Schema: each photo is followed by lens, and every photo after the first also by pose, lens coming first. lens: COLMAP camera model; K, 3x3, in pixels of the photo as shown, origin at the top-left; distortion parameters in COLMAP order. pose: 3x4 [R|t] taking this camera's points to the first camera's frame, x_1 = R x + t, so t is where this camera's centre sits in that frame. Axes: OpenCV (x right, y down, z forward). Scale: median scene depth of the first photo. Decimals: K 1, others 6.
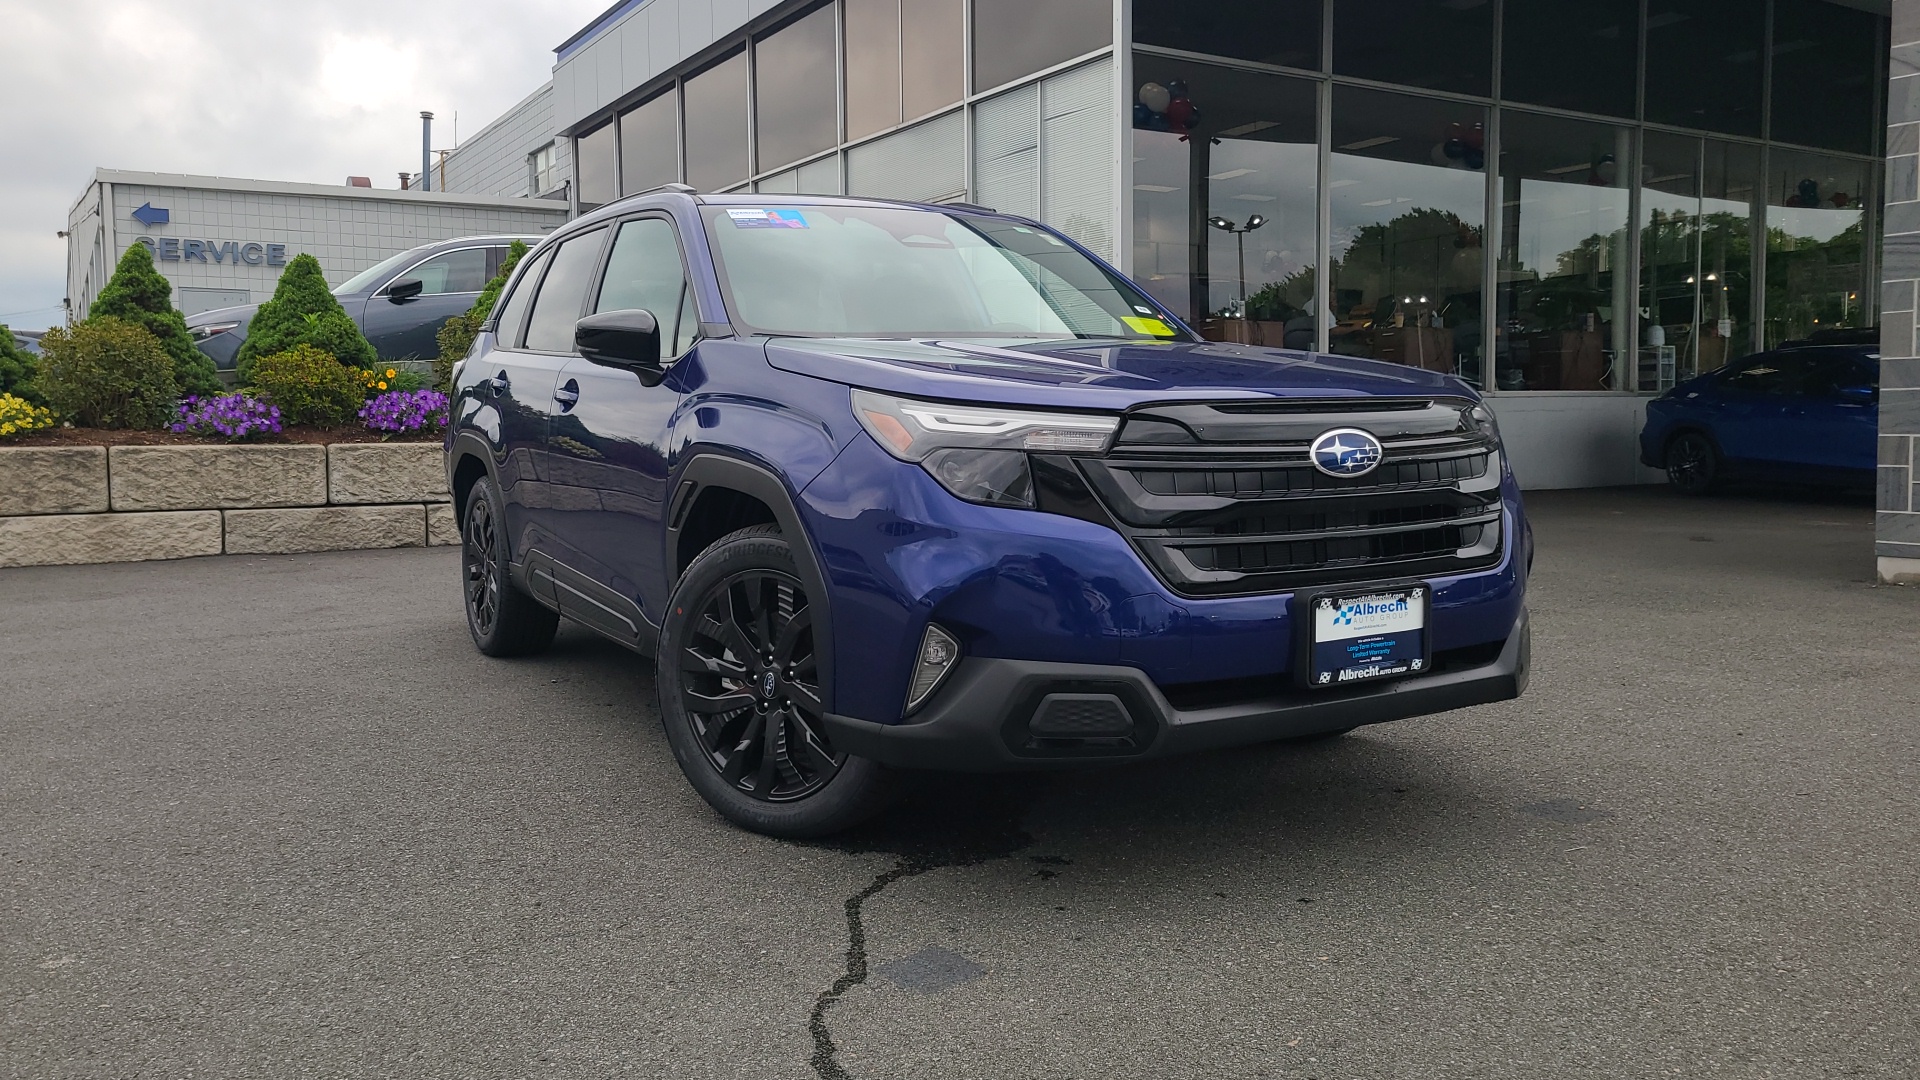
lens RADIAL K [[1402.1, 0, 946.6], [0, 1402.1, 553.5], [0, 0, 1]] dist [0.047703, 0.004556]
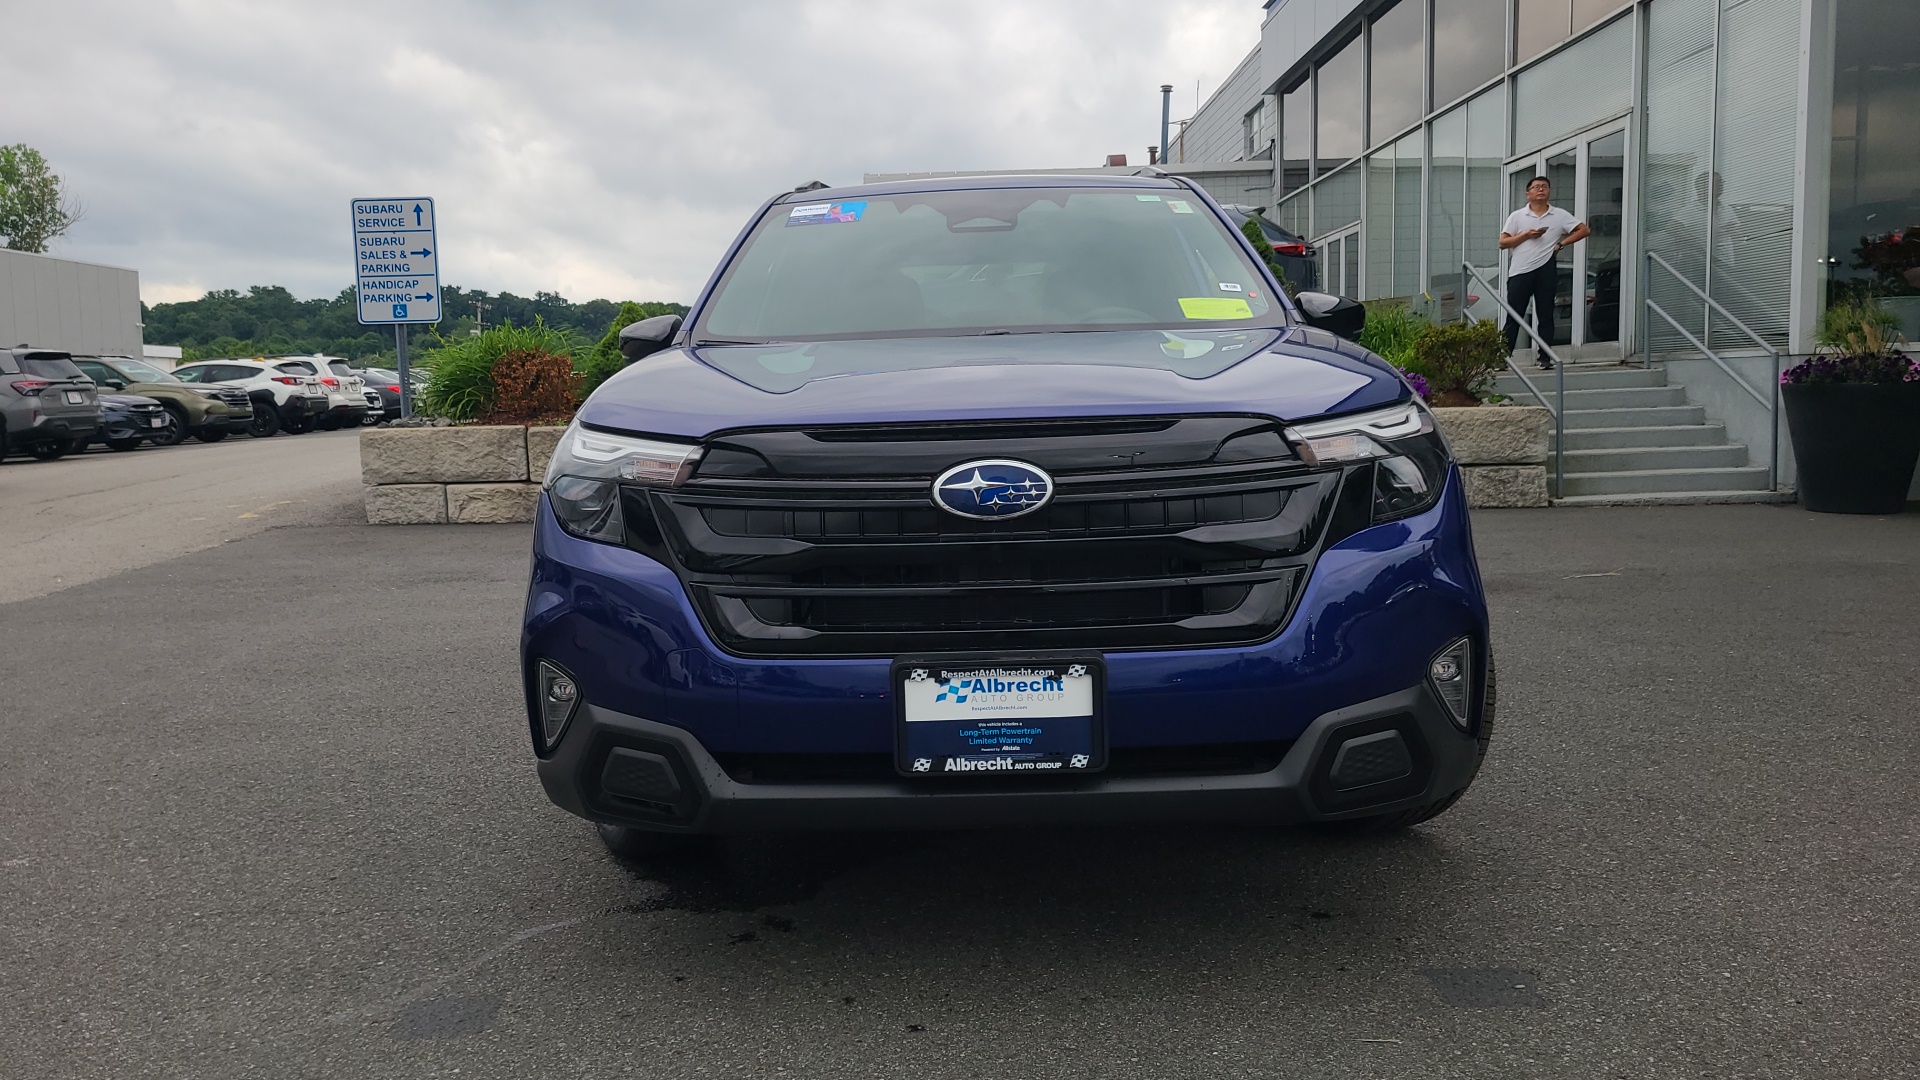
lens RADIAL K [[1427.8, 0, 975.6], [0, 1427.8, 555.0], [0, 0, 1]] dist [0.050478, 0.002684]
pose [[0.851885, 0.052076, -0.521134, 0.696300], [-0.036644, 0.998532, 0.039882, -0.065633], [0.522446, -0.014879, 0.852543, 0.296482]]
